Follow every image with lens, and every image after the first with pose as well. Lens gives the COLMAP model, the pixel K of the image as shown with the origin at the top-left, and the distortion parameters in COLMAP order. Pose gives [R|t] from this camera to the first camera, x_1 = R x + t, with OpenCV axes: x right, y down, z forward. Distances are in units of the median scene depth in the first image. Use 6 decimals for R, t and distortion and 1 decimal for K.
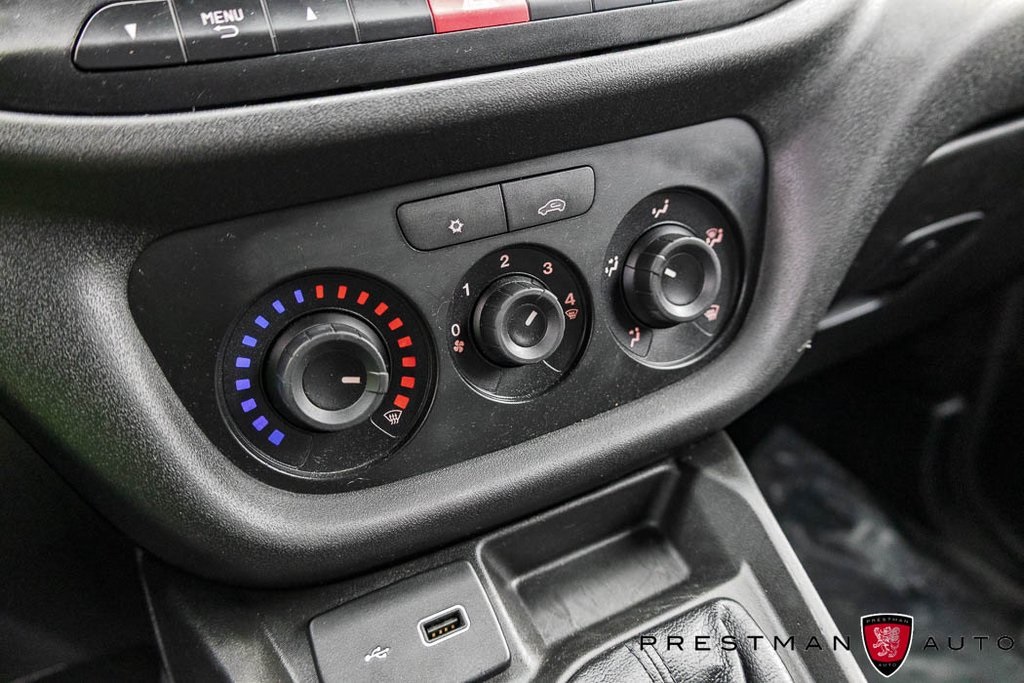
lens RADIAL K [[778.0, 0, 514.7], [0, 778.0, 342.0], [0, 0, 1]] dist [-0.016475, 0.002678]
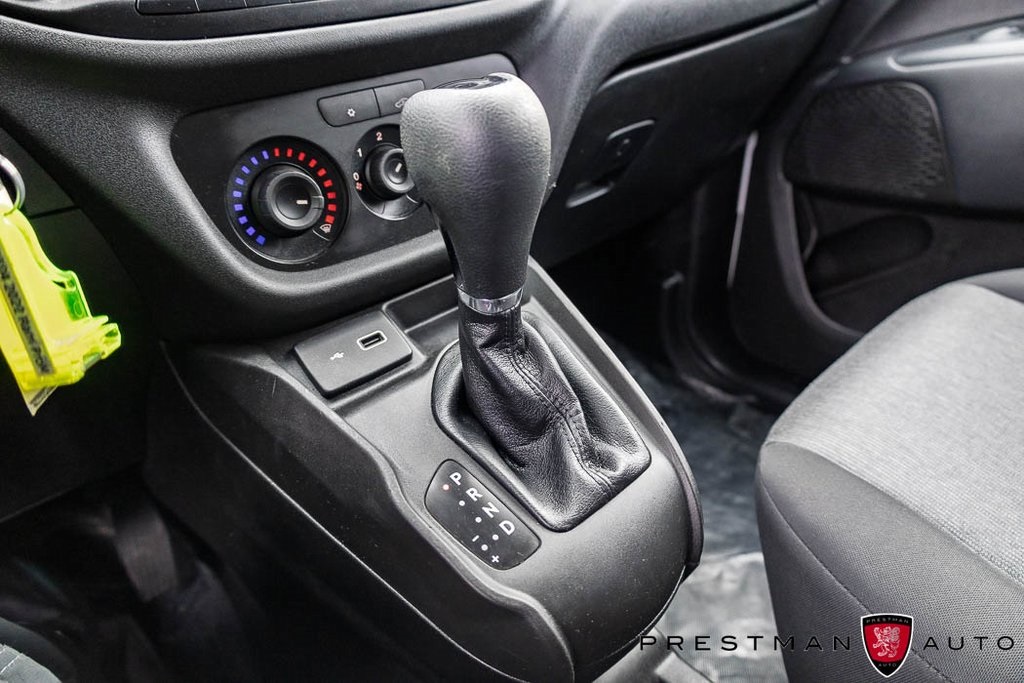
lens RADIAL K [[684.8, 0, 529.6], [0, 684.8, 342.9], [0, 0, 1]] dist [-0.002687, 0.008727]
pose [[0.958810, -0.125397, 0.254870, -0.142882], [0.115087, 0.991830, 0.055032, 0.318746], [-0.259688, -0.023434, 0.965408, -0.598427]]
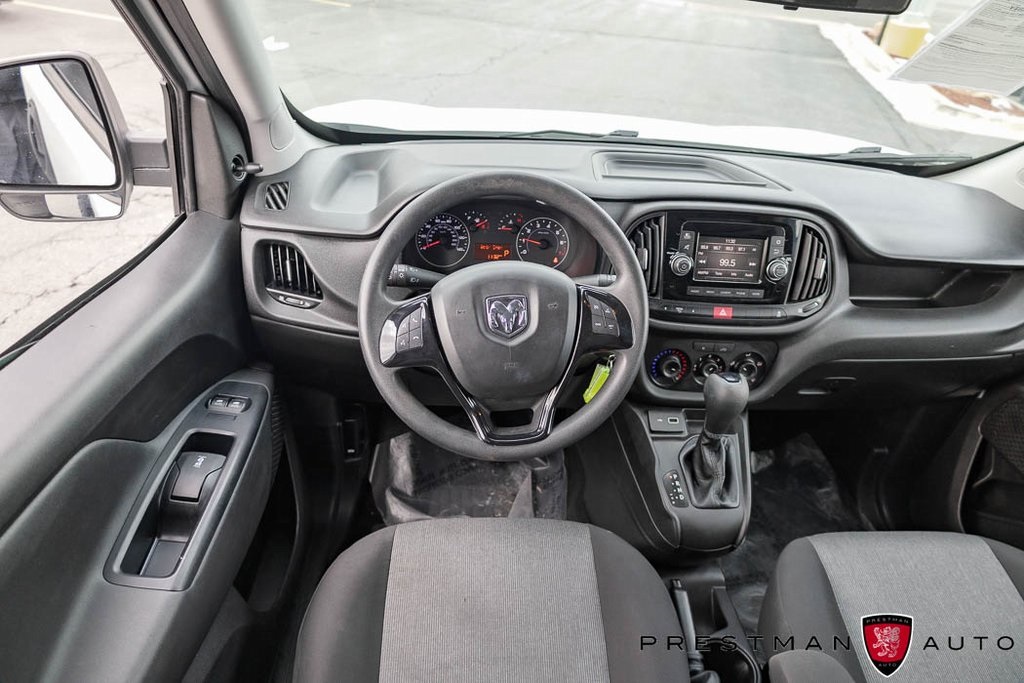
lens RADIAL K [[684.8, 0, 506.4], [0, 684.8, 337.5], [0, 0, 1]] dist [-0.002687, 0.008727]
pose [[0.915704, 0.338206, -0.217031, -0.295542], [-0.319414, 0.940290, 0.117602, -0.316574], [0.243845, -0.038366, 0.969055, -3.513484]]
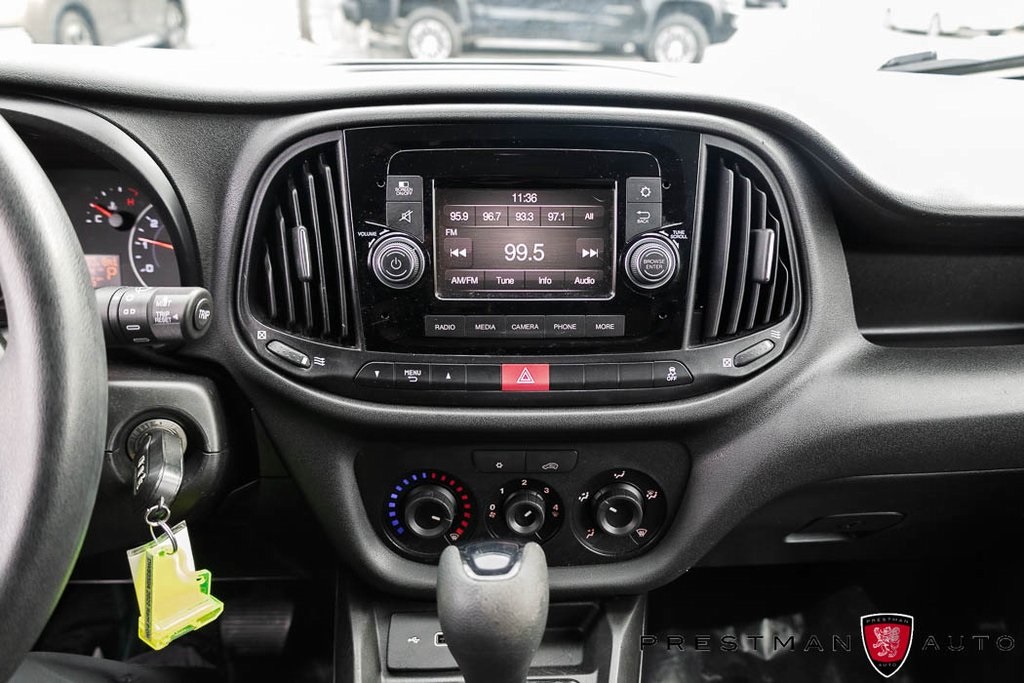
lens RADIAL K [[746.5, 0, 527.6], [0, 746.5, 359.9], [0, 0, 1]] dist [-0.005407, 0.000046]
pose [[0.909874, 0.275489, -0.310219, 0.520485], [-0.266865, 0.961129, 0.070811, -0.562095], [0.317668, 0.018357, 0.948024, -0.863371]]
